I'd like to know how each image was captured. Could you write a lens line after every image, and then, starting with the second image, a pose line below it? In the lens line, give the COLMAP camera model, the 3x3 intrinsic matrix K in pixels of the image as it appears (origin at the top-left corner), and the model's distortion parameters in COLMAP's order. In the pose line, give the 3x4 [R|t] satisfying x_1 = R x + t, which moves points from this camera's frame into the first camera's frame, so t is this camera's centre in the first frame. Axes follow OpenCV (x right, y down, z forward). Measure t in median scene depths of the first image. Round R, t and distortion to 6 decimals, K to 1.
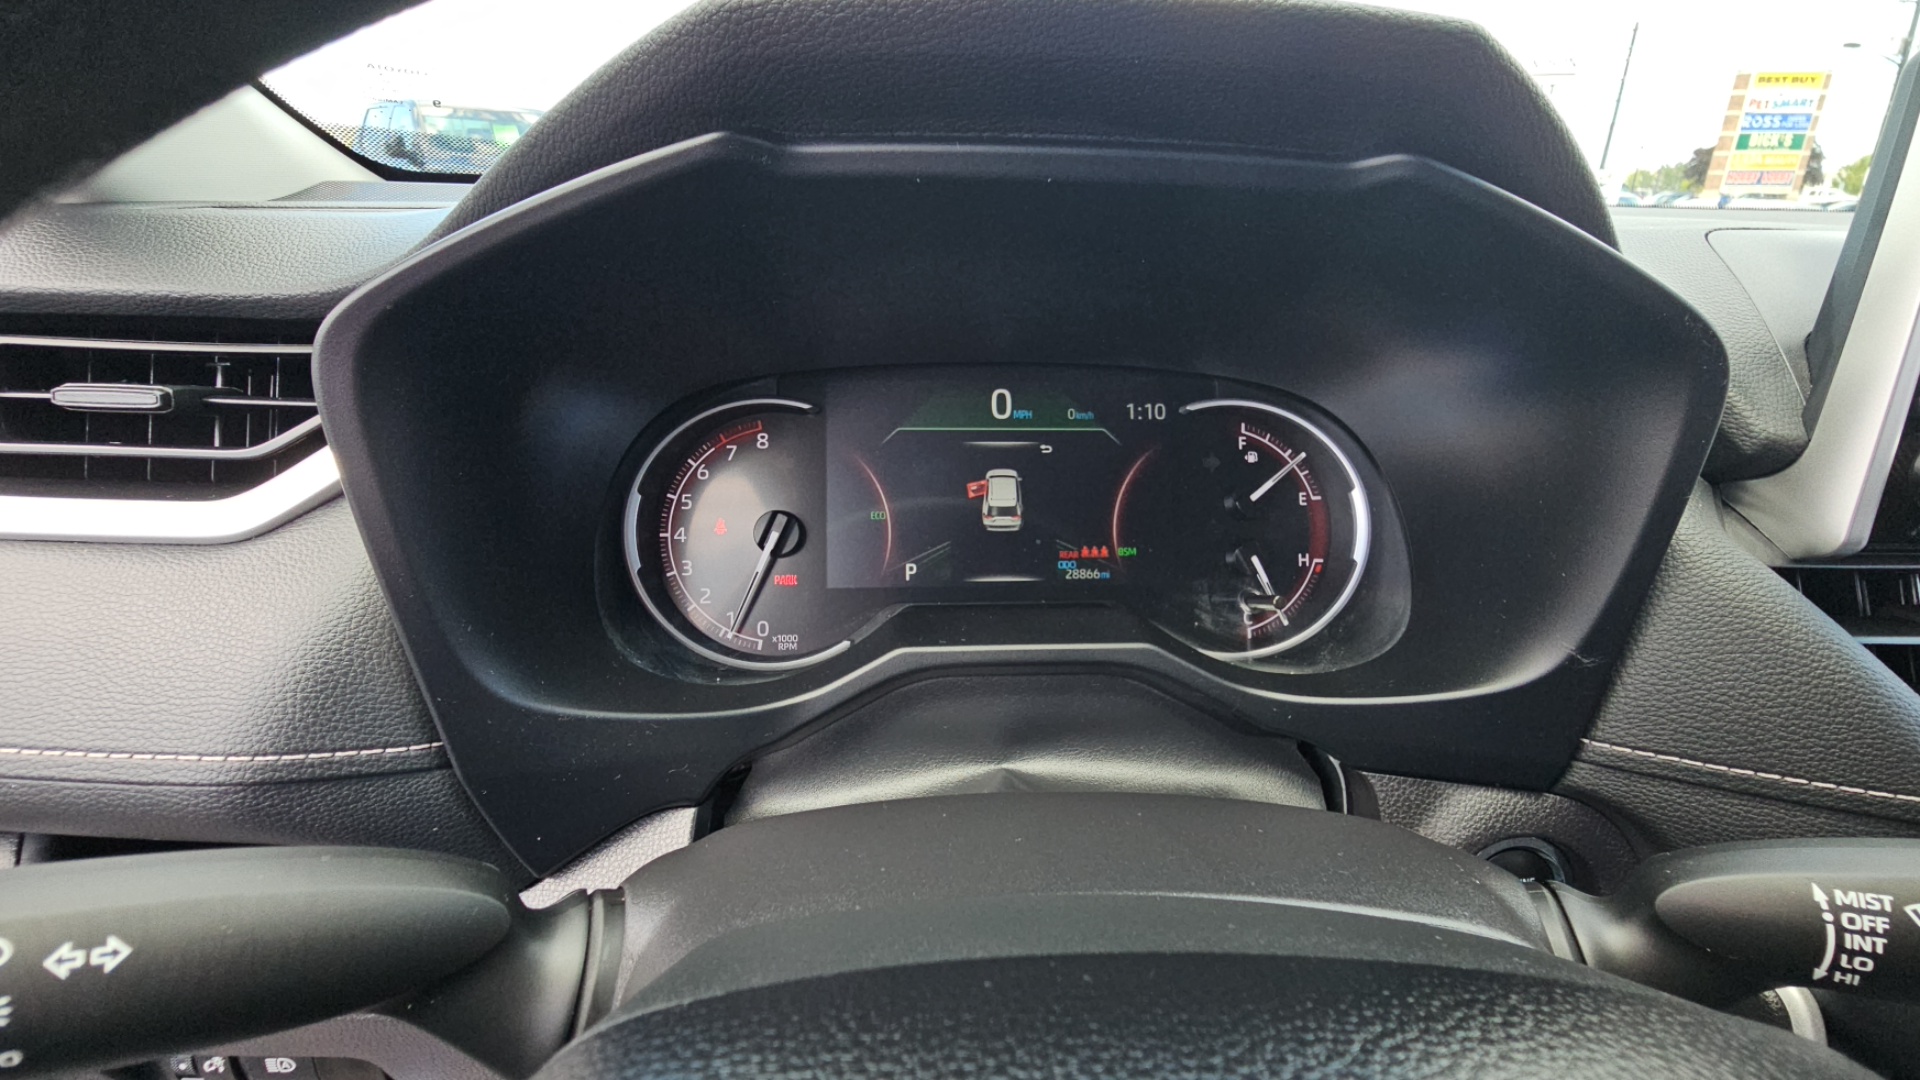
lens RADIAL K [[859.1, 0, 975.5], [0, 859.1, 545.4], [0, 0, 1]] dist [0.011092, -0.008369]
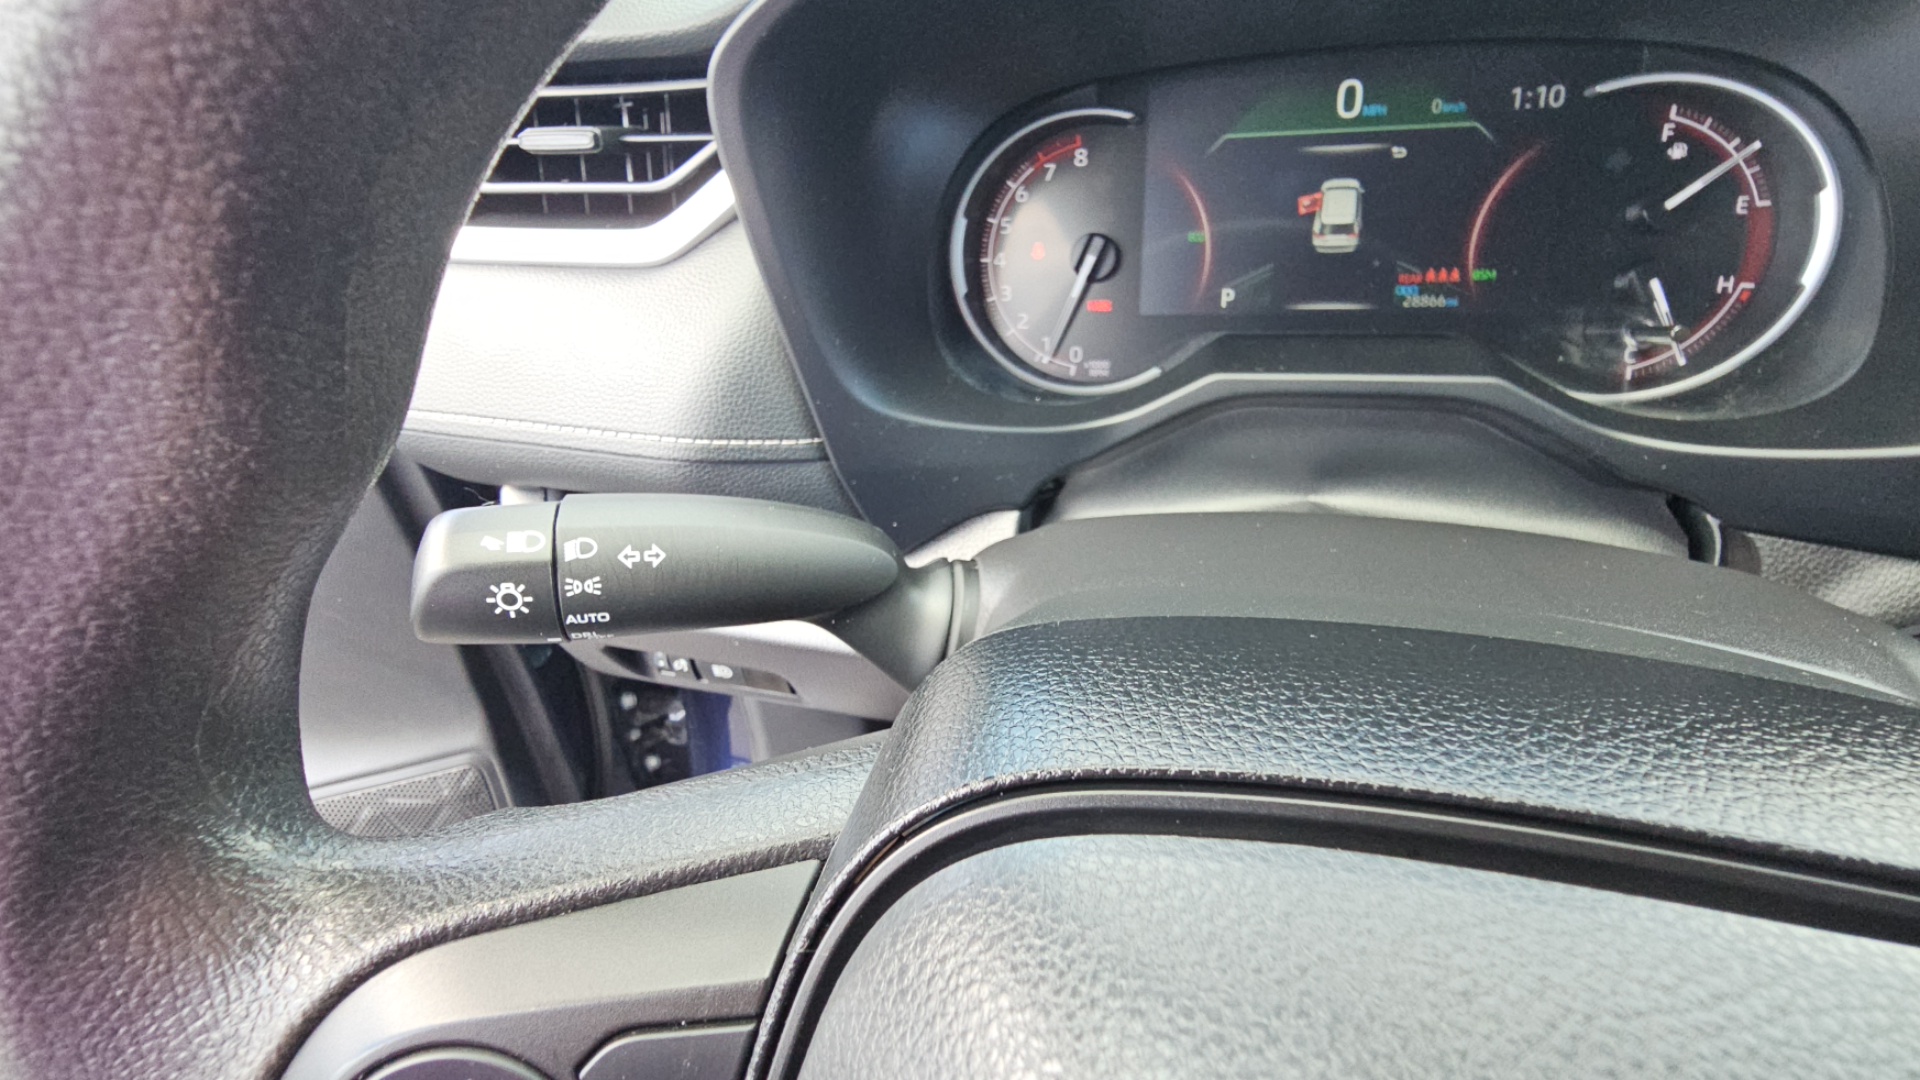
lens RADIAL K [[859.1, 0, 980.5], [0, 859.1, 541.6], [0, 0, 1]] dist [0.011092, -0.008369]
pose [[0.947296, 0.090230, -0.307390, -0.017842], [0.002549, 0.957364, 0.288874, 0.013842], [0.320350, -0.274433, 0.906677, -0.043885]]
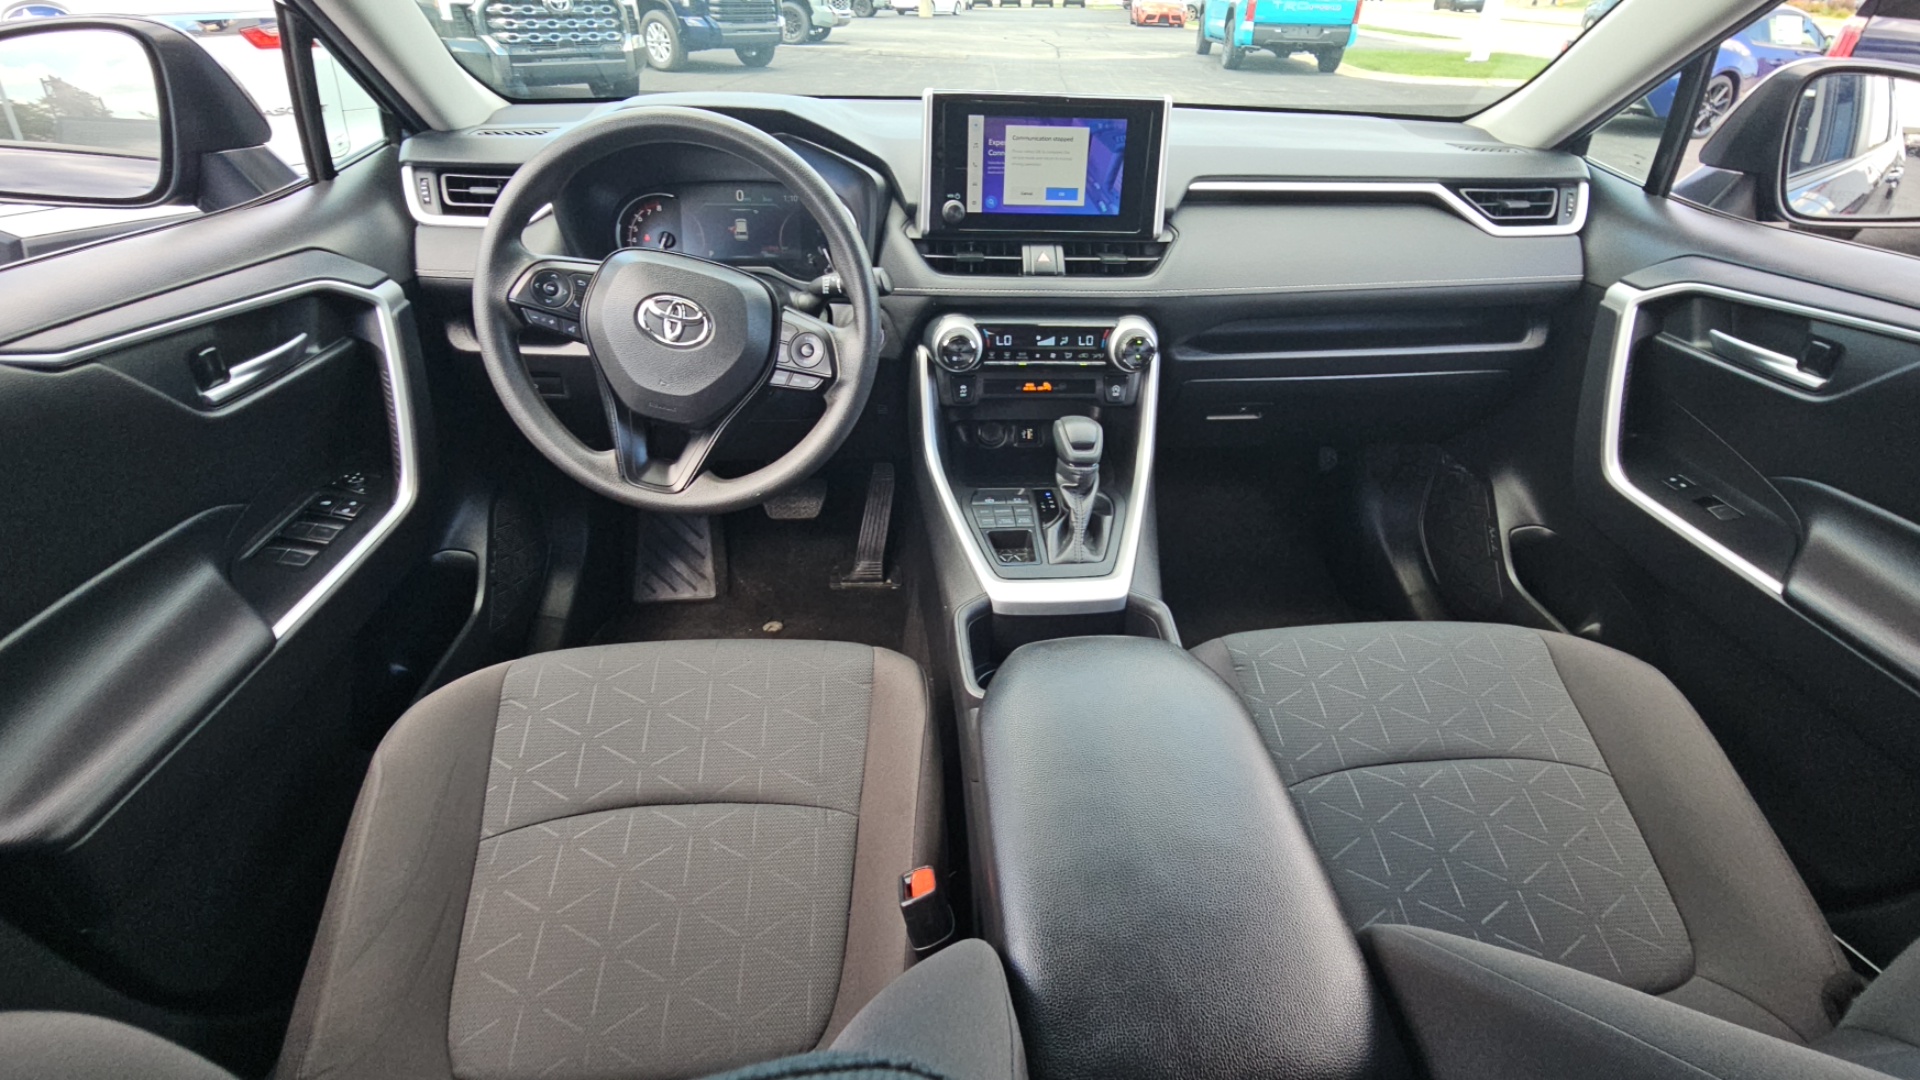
lens RADIAL K [[859.1, 0, 981.3], [0, 859.1, 536.2], [0, 0, 1]] dist [0.011092, -0.008369]
pose [[0.999990, -0.001248, 0.004260, 0.941647], [0.000428, 0.982288, 0.187378, 0.480647], [-0.004418, -0.187374, 0.982279, -2.377155]]
